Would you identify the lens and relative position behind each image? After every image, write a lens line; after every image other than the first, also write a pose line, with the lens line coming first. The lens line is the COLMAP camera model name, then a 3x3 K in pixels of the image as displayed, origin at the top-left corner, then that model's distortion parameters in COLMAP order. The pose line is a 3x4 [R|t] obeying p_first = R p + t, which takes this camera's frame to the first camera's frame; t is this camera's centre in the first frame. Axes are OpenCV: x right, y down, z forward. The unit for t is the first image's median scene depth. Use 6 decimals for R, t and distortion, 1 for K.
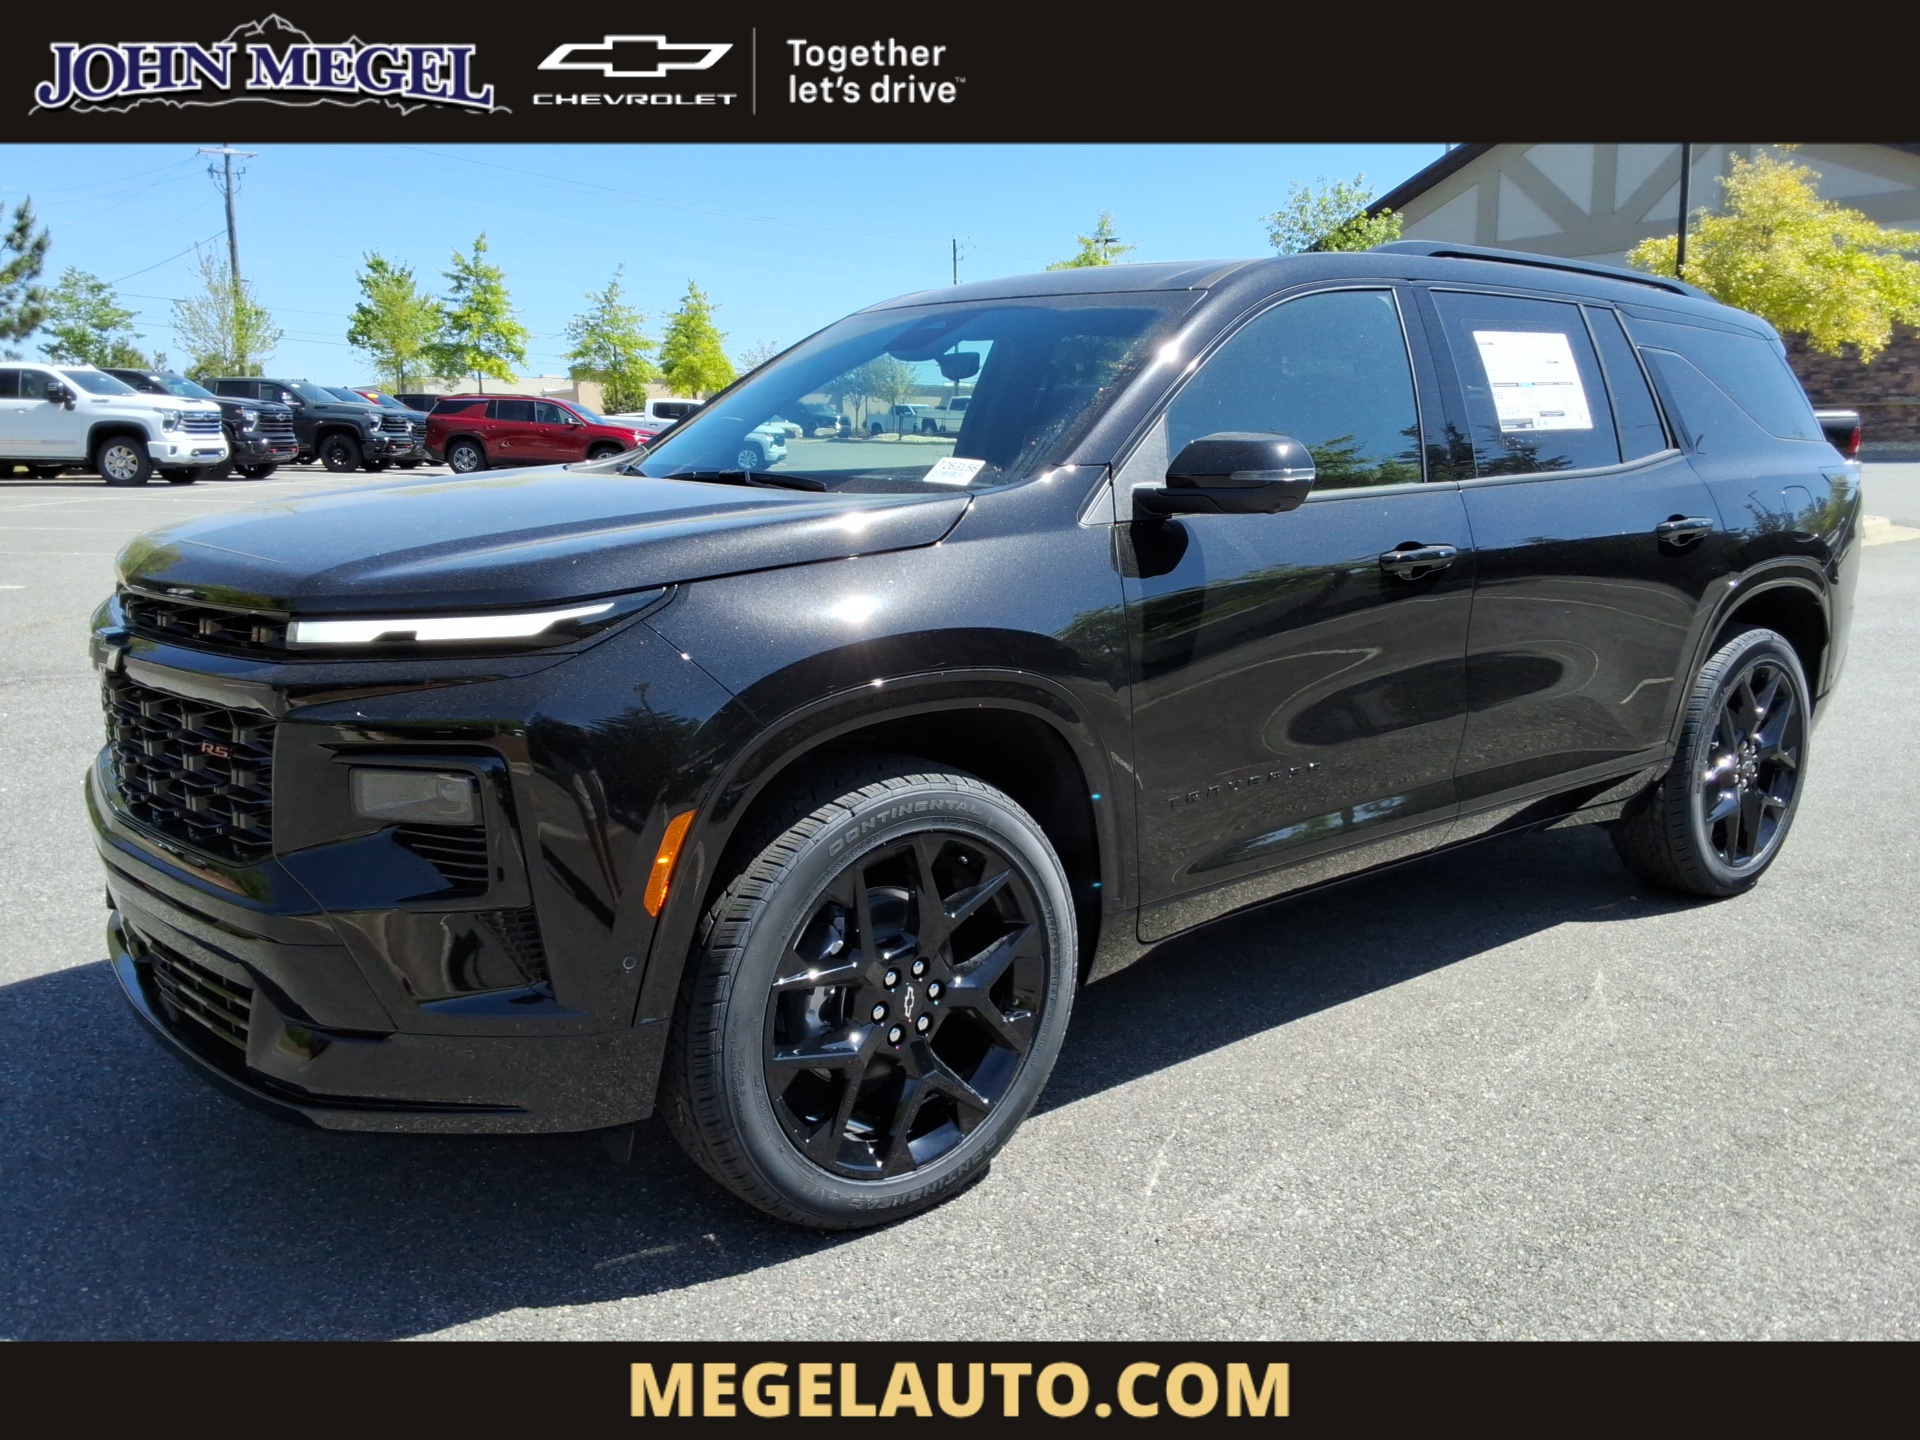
lens RADIAL K [[1535.5, 0, 964.4], [0, 1535.5, 715.3], [0, 0, 1]] dist [0.077658, -0.102990]
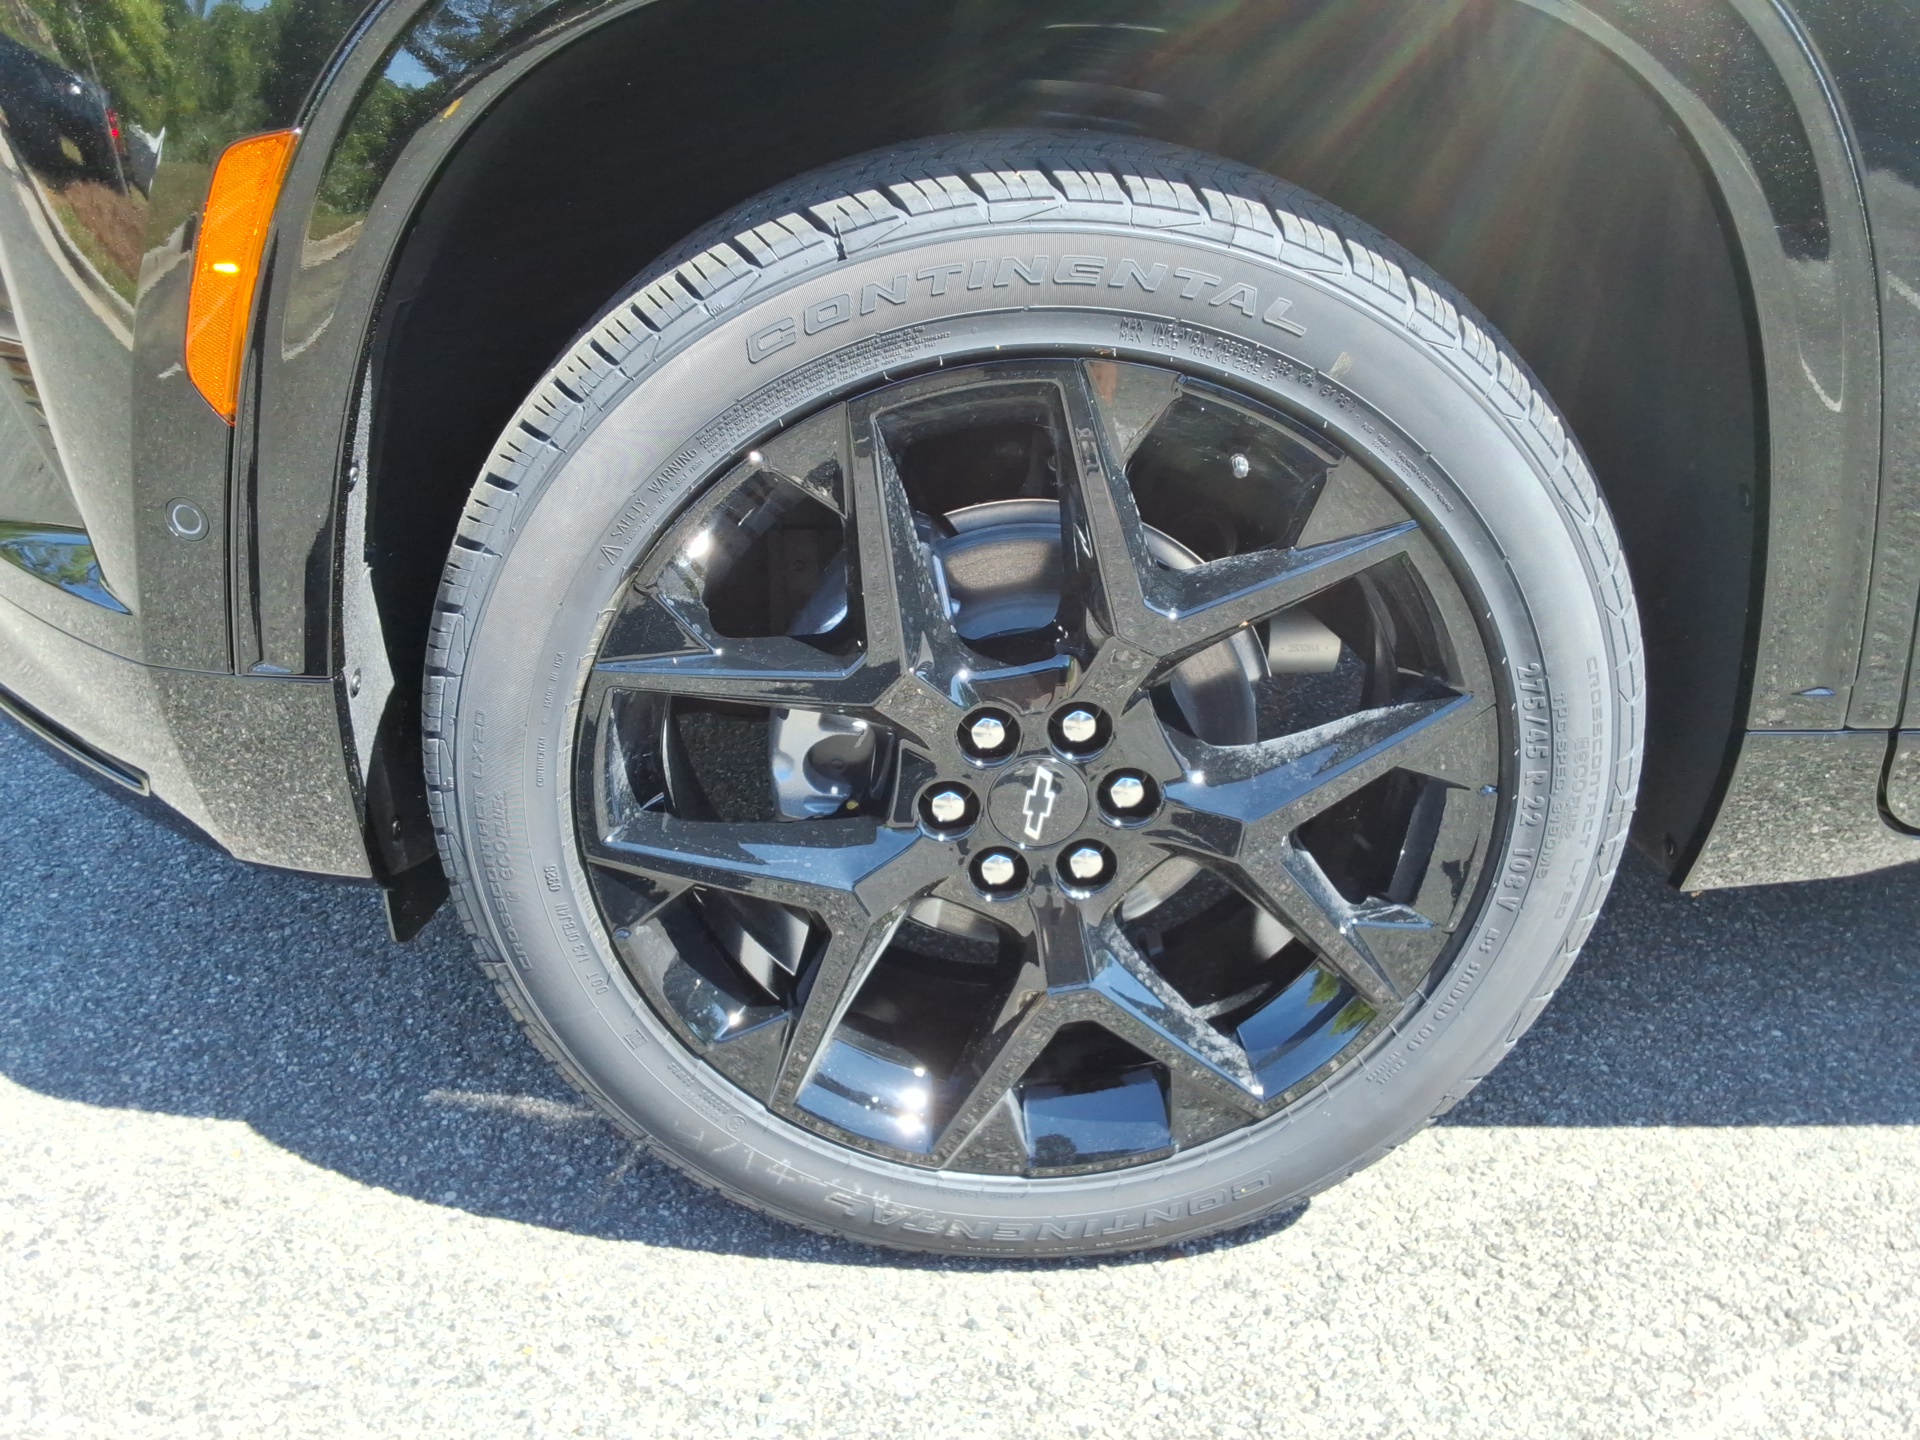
lens RADIAL K [[1535.5, 0, 966.7], [0, 1535.5, 717.5], [0, 0, 1]] dist [0.077658, -0.102990]
pose [[0.791121, 0.262873, -0.552290, 0.157531], [-0.130596, 0.954711, 0.267343, 0.063160], [0.597555, -0.139374, 0.789622, 0.678633]]
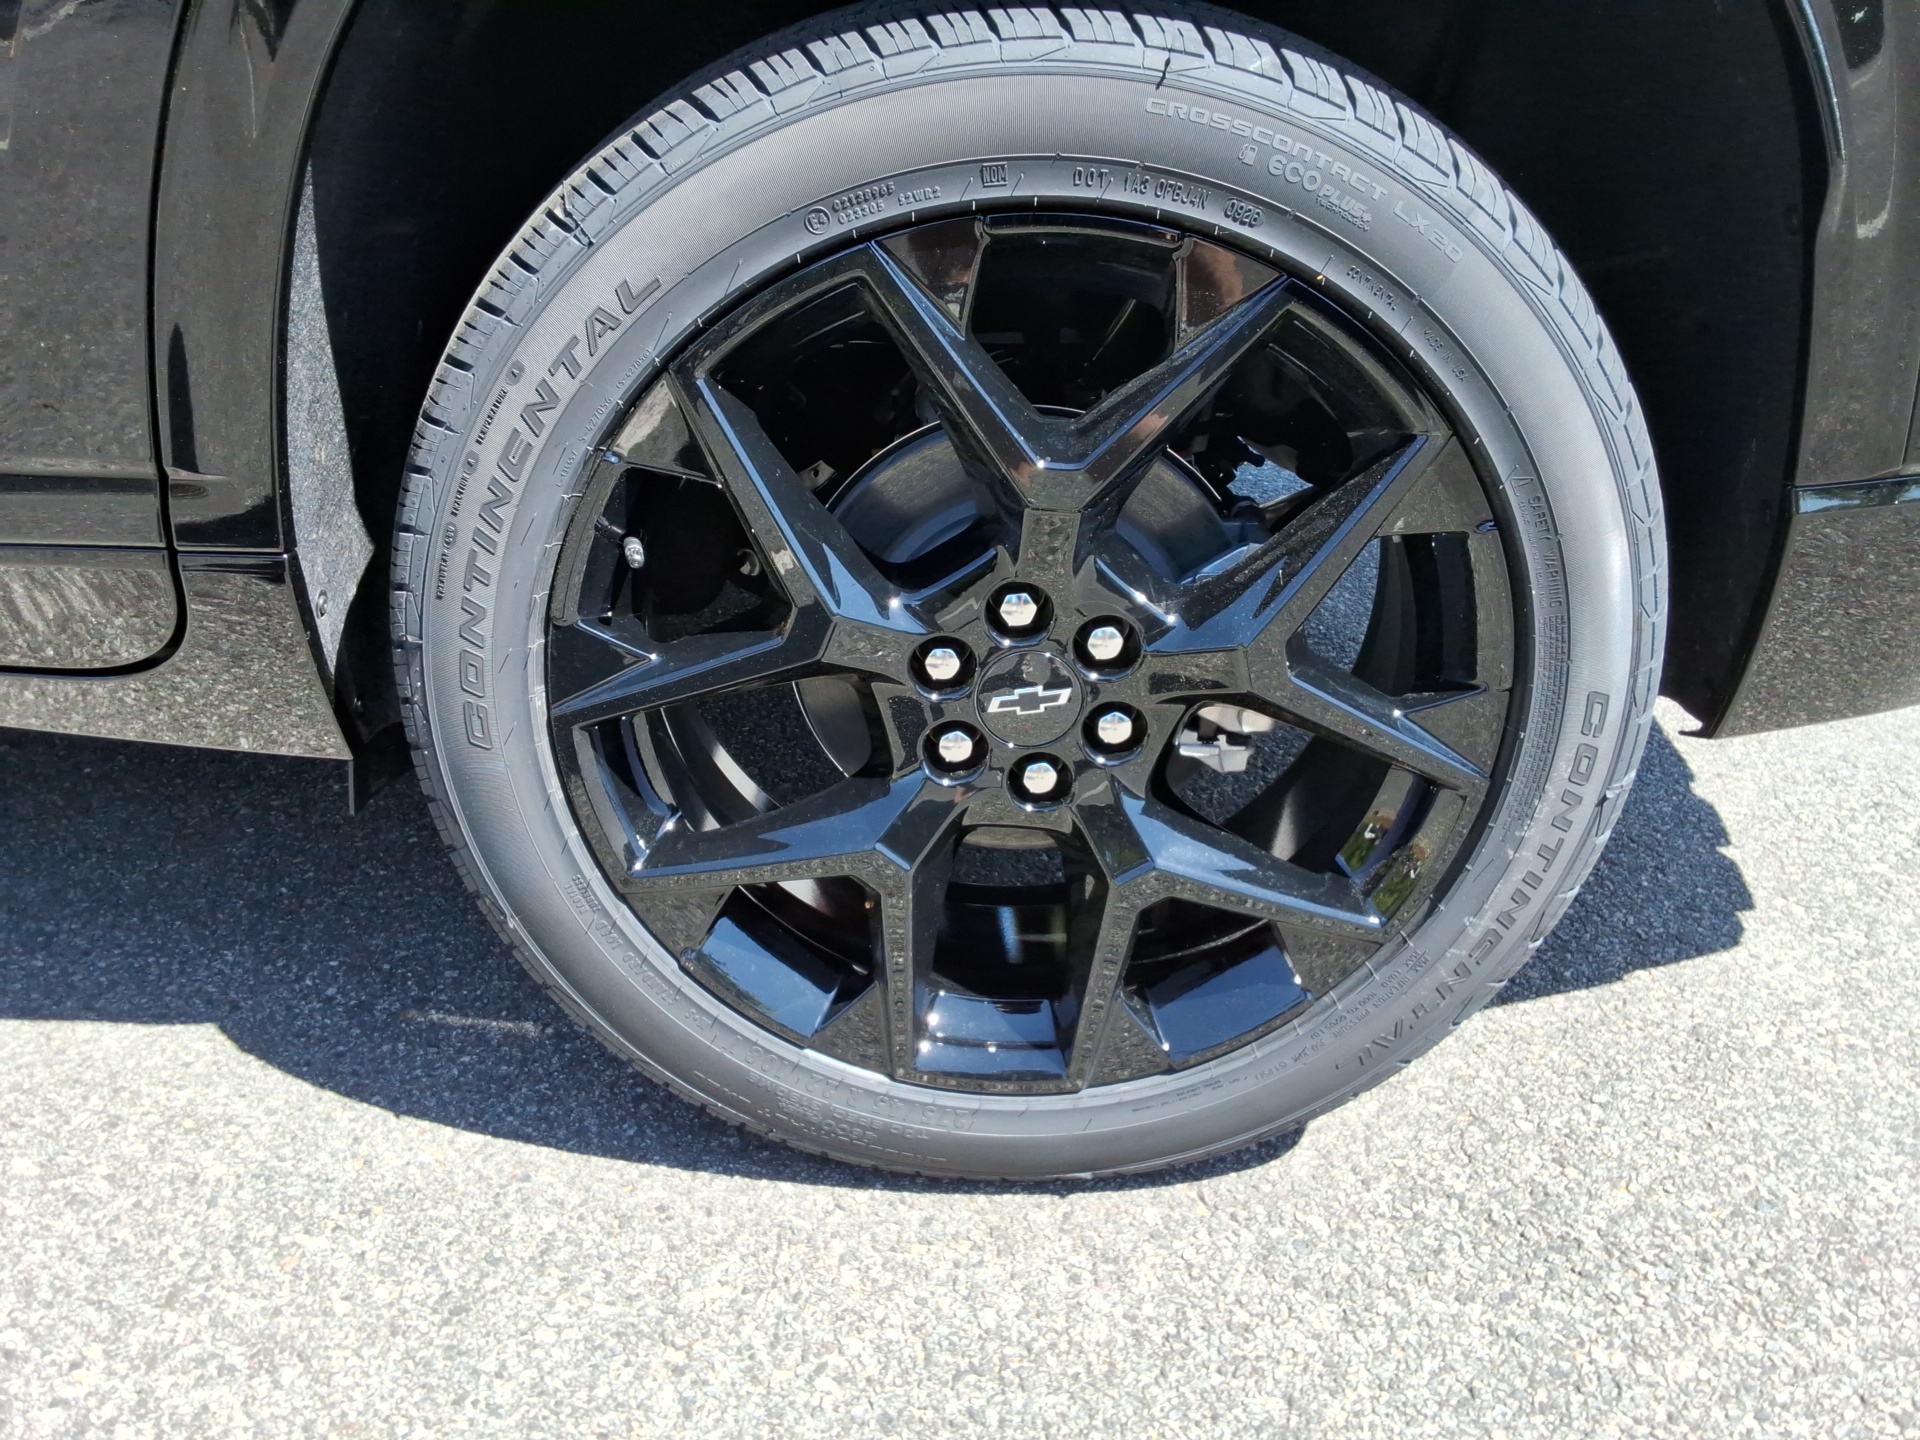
lens RADIAL K [[1535.5, 0, 966.6], [0, 1535.5, 723.1], [0, 0, 1]] dist [0.077658, -0.102990]
pose [[0.782277, 0.307141, -0.541948, 1.051535], [-0.147055, 0.936461, 0.318458, -0.056861], [0.605324, -0.169426, 0.777738, 1.413808]]
